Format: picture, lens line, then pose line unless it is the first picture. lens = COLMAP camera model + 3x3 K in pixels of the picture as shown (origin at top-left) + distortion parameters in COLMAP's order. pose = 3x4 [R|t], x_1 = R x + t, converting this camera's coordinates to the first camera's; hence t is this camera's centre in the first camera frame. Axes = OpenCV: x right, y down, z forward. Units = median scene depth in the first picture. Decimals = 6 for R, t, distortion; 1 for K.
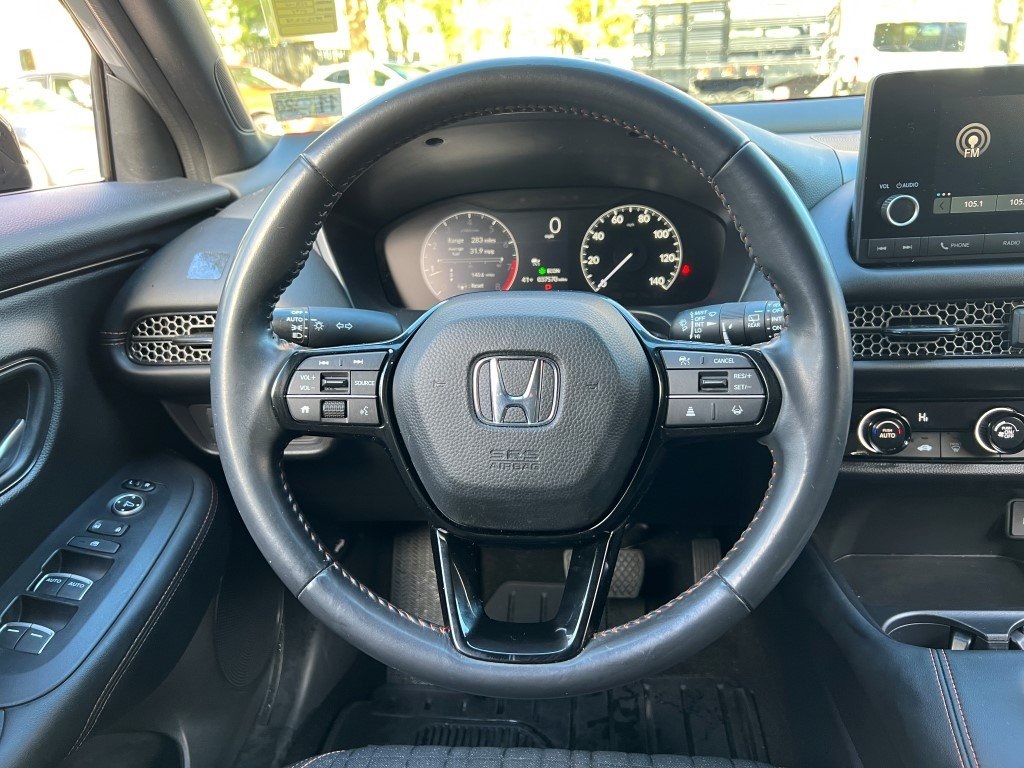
lens RADIAL K [[771.0, 0, 523.8], [0, 771.0, 387.7], [0, 0, 1]] dist [0.080853, -0.113919]
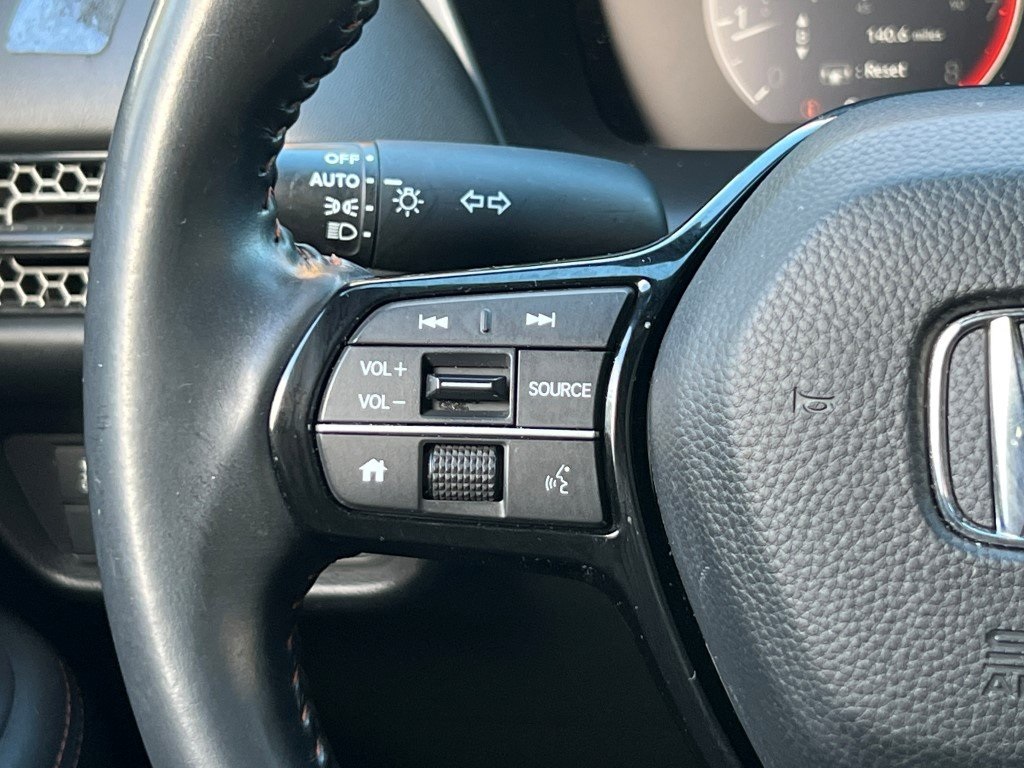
lens RADIAL K [[2289.6, 0, 563.2], [0, 2289.6, 384.5], [0, 0, 1]] dist [0.299723, -0.321495]
pose [[0.986769, 0.018651, -0.161054, -0.050269], [-0.018334, 0.999826, 0.003458, -0.009777], [0.161091, -0.000459, 0.986940, 0.087474]]
